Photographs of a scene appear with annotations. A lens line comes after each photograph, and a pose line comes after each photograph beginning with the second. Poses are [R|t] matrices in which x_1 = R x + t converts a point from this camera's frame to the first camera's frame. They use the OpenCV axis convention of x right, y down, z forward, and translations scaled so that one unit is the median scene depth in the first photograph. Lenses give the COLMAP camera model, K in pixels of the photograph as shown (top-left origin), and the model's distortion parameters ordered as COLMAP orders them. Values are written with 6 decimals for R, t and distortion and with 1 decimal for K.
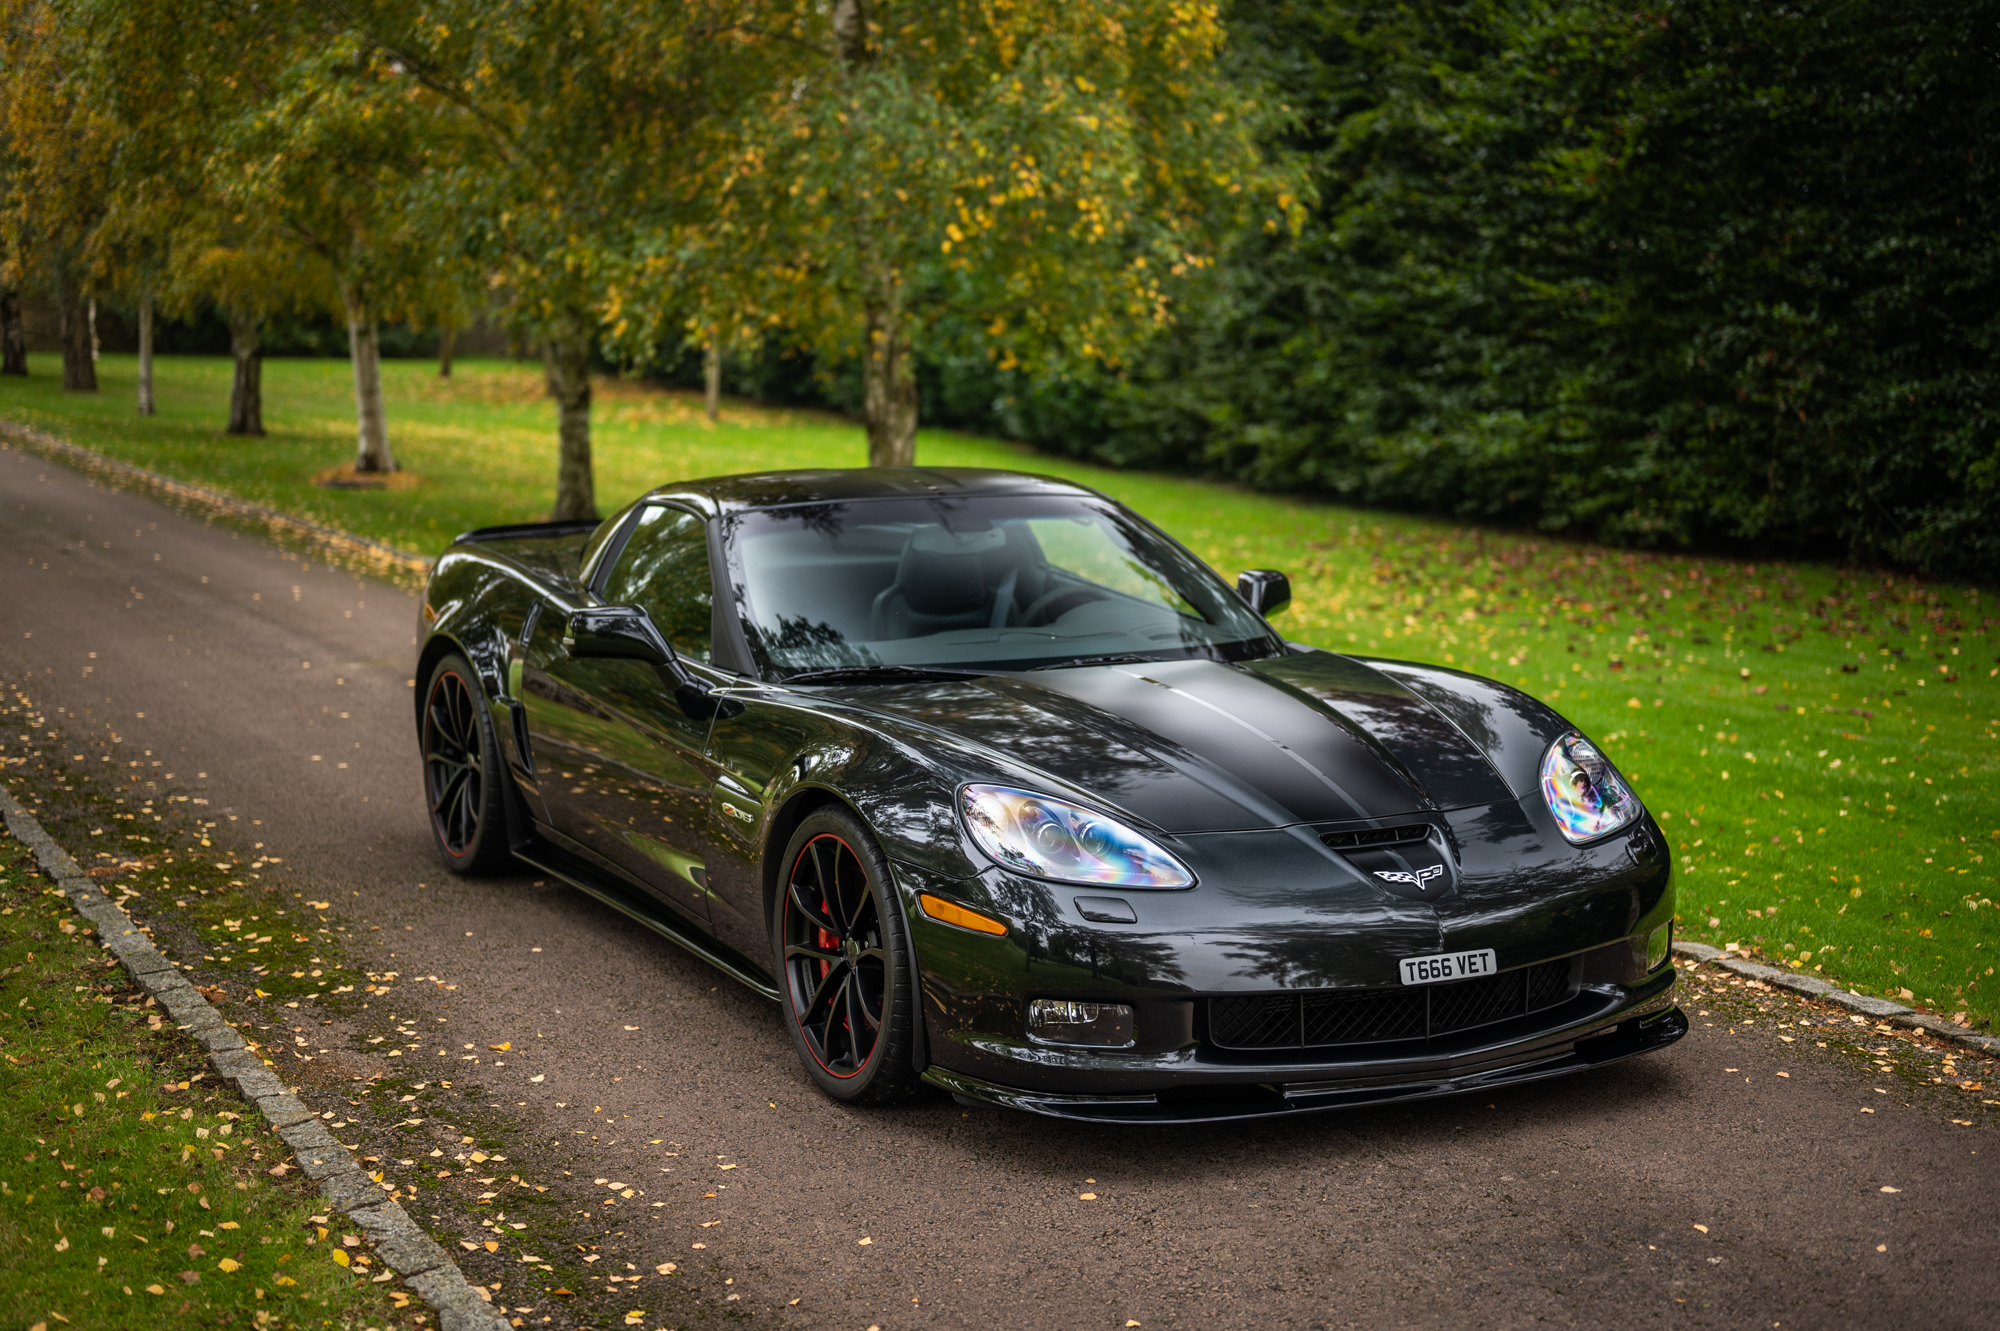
lens RADIAL K [[2867.1, 0, 987.3], [0, 2867.1, 662.5], [0, 0, 1]] dist [0.012016, -0.076070]
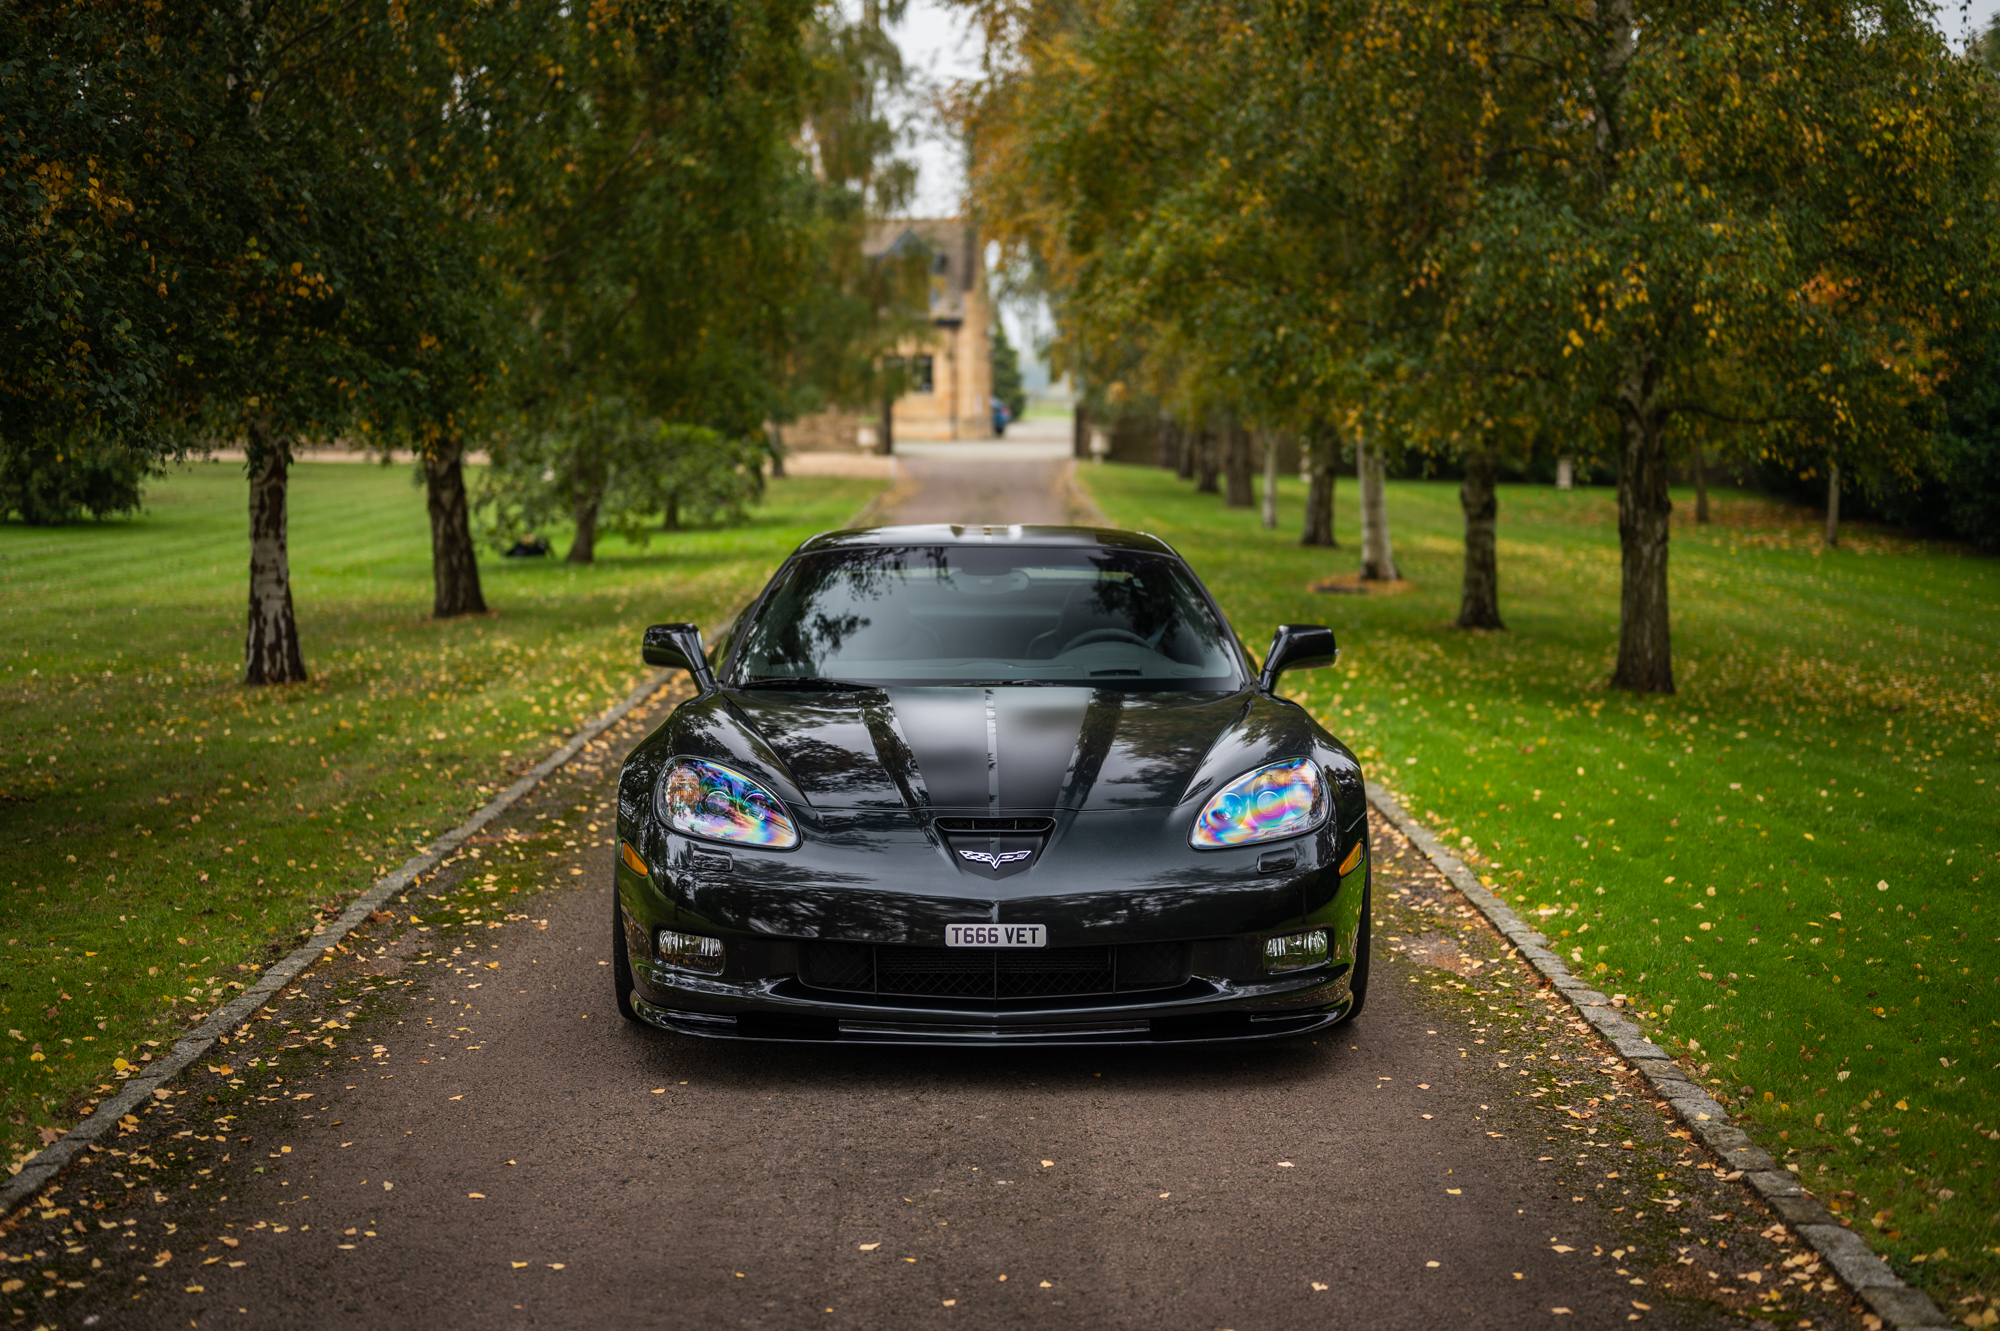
lens RADIAL K [[2863.5, 0, 996.9], [0, 2863.5, 655.8], [0, 0, 1]] dist [0.002852, -0.029132]
pose [[0.896066, 0.039799, -0.442133, 0.213759], [-0.061348, 0.997519, -0.034541, 0.010952], [0.439661, 0.058075, 0.896284, -0.010993]]
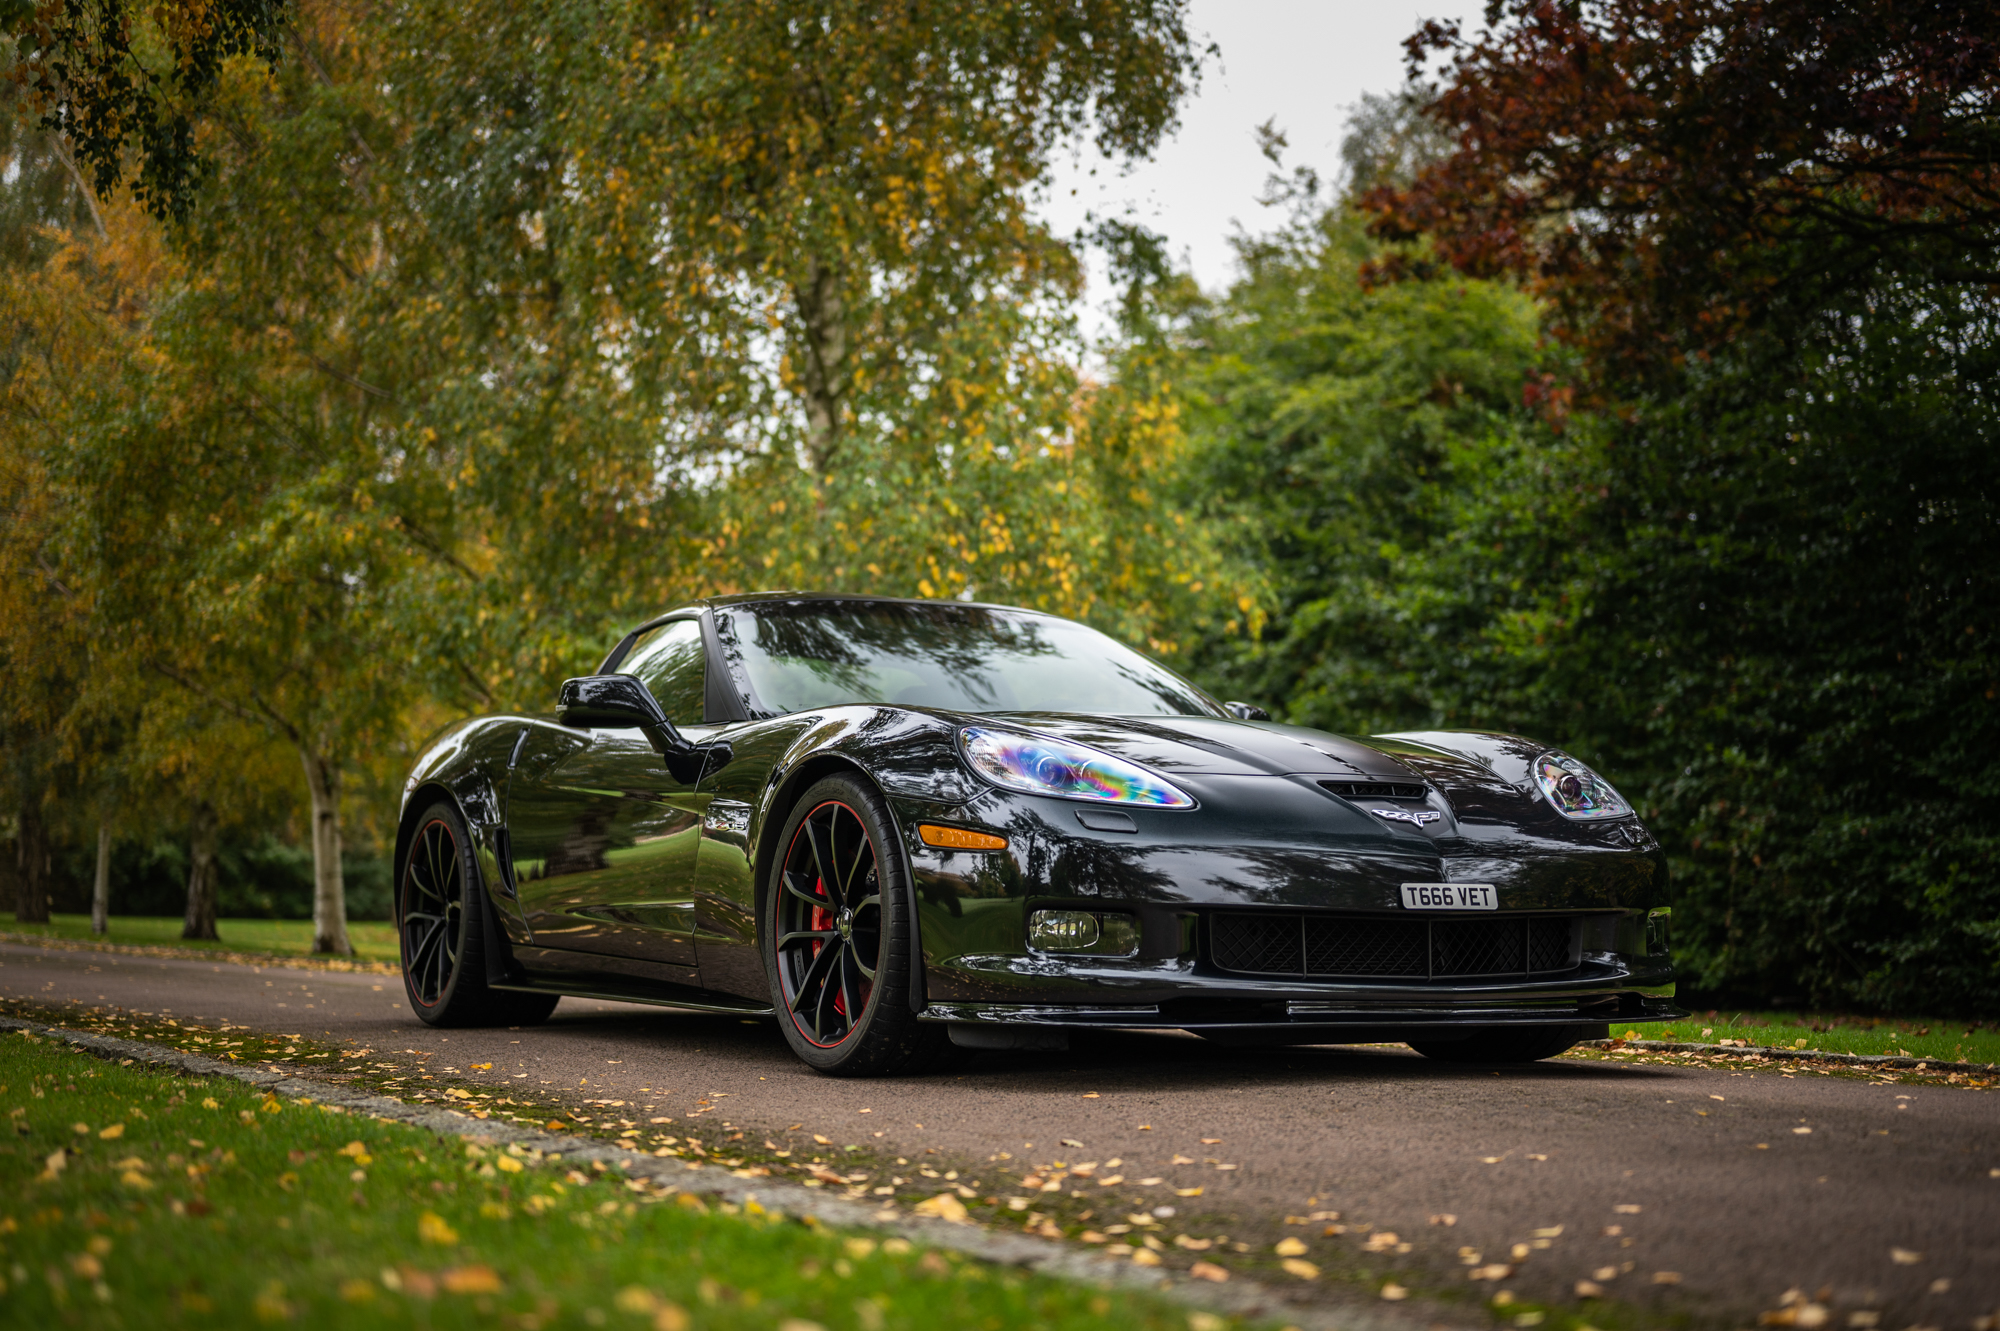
lens RADIAL K [[2870.7, 0, 981.2], [0, 2870.7, 686.1], [0, 0, 1]] dist [0.001637, -0.043959]
pose [[0.999847, 0.008910, 0.015053, -0.005597], [-0.005595, 0.978241, -0.207396, 0.077999], [-0.016574, 0.207280, 0.978141, 0.004288]]
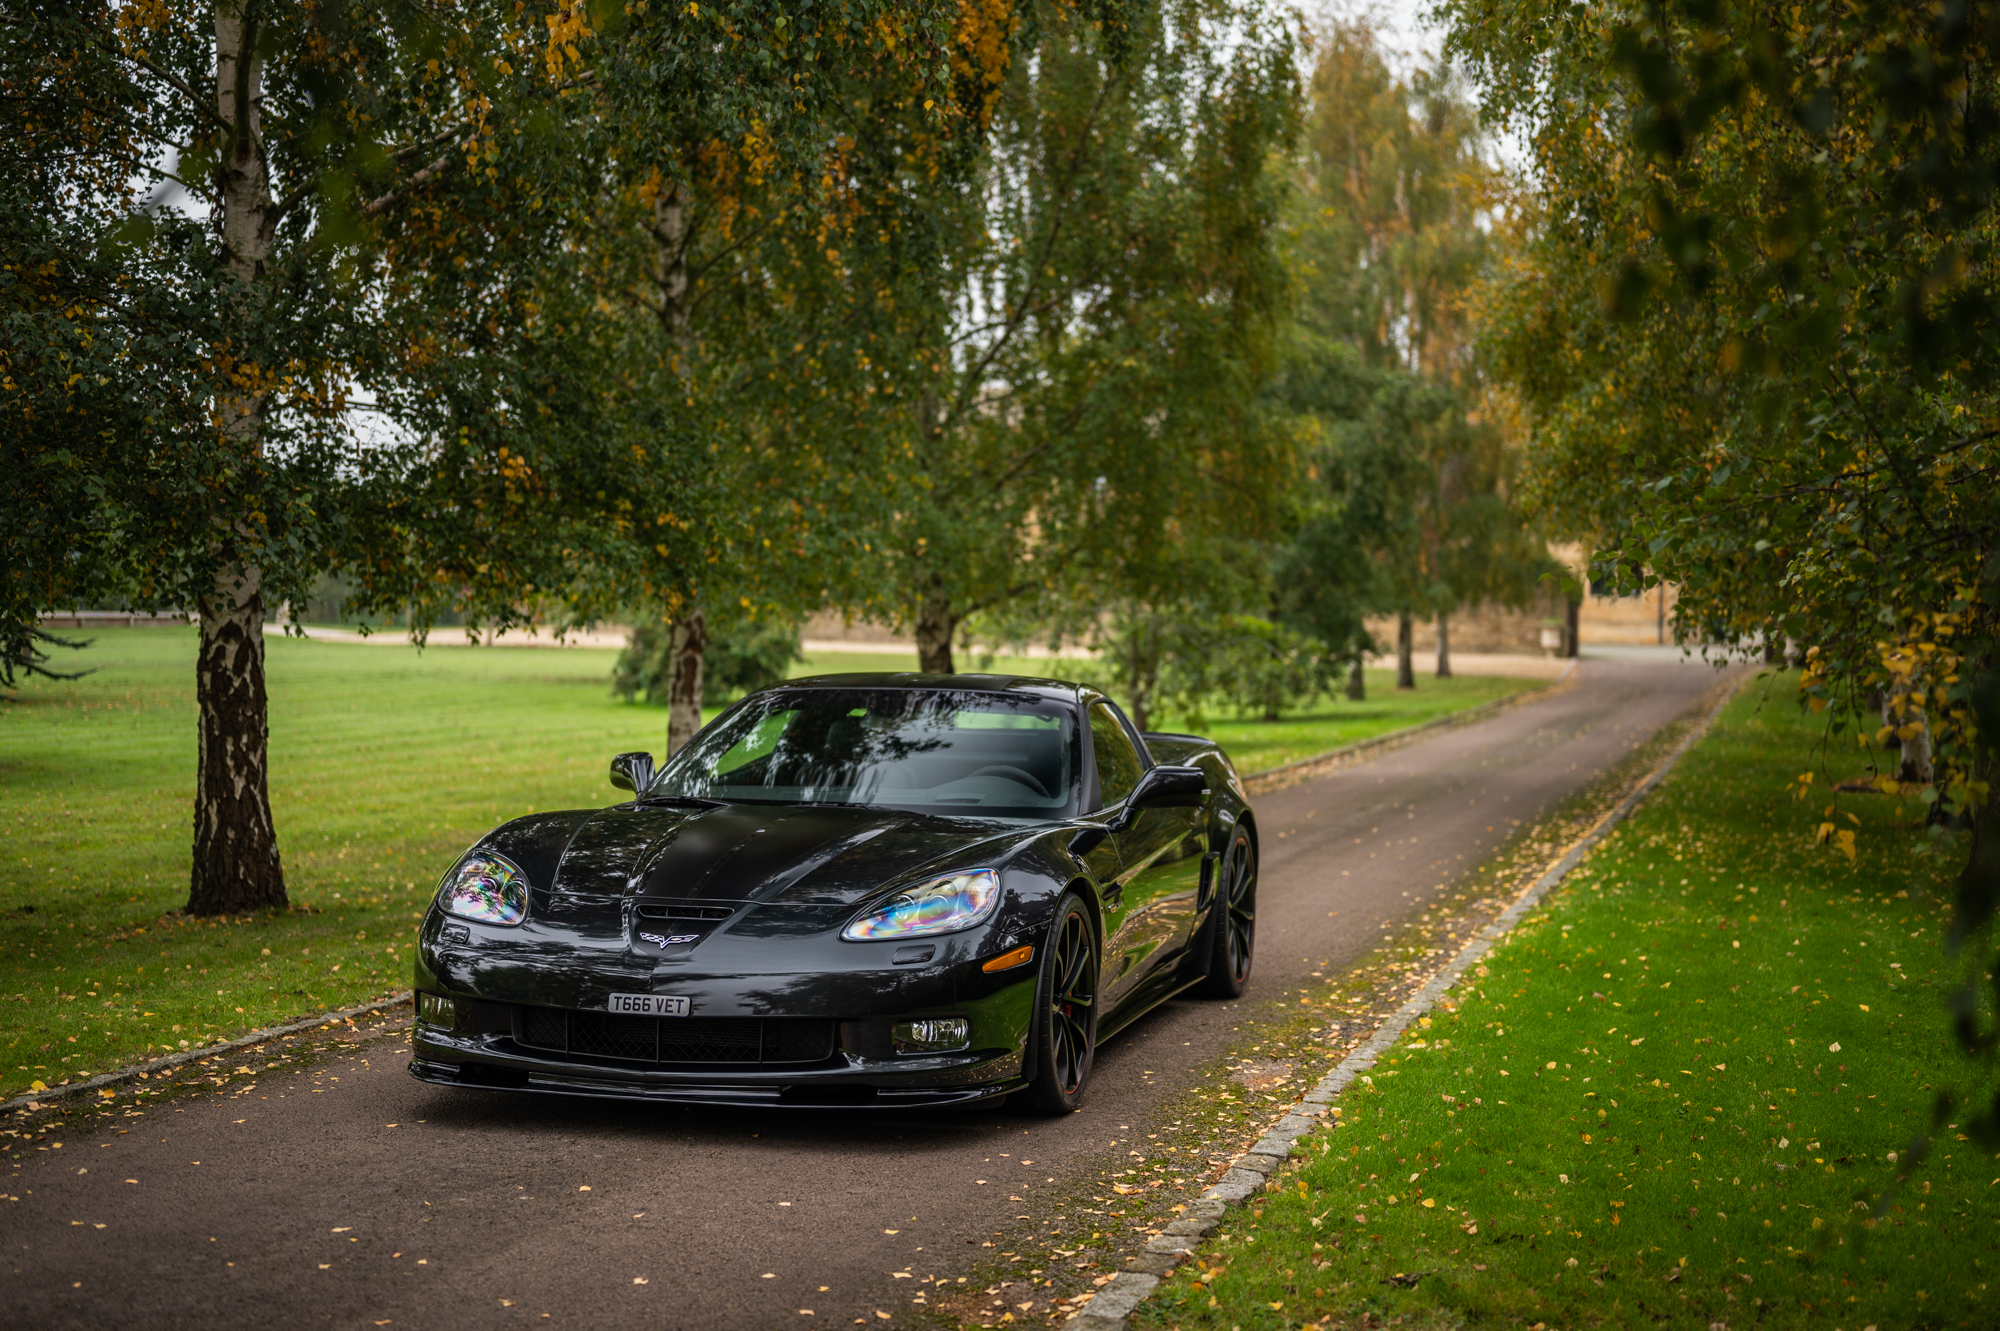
lens RADIAL K [[2863.5, 0, 996.9], [0, 2863.5, 655.8], [0, 0, 1]] dist [0.002852, -0.029132]
pose [[0.742590, 0.018631, -0.669487, 0.375665], [-0.100363, 0.991421, -0.083733, 0.013101], [0.662184, 0.129371, 0.738089, 0.034098]]
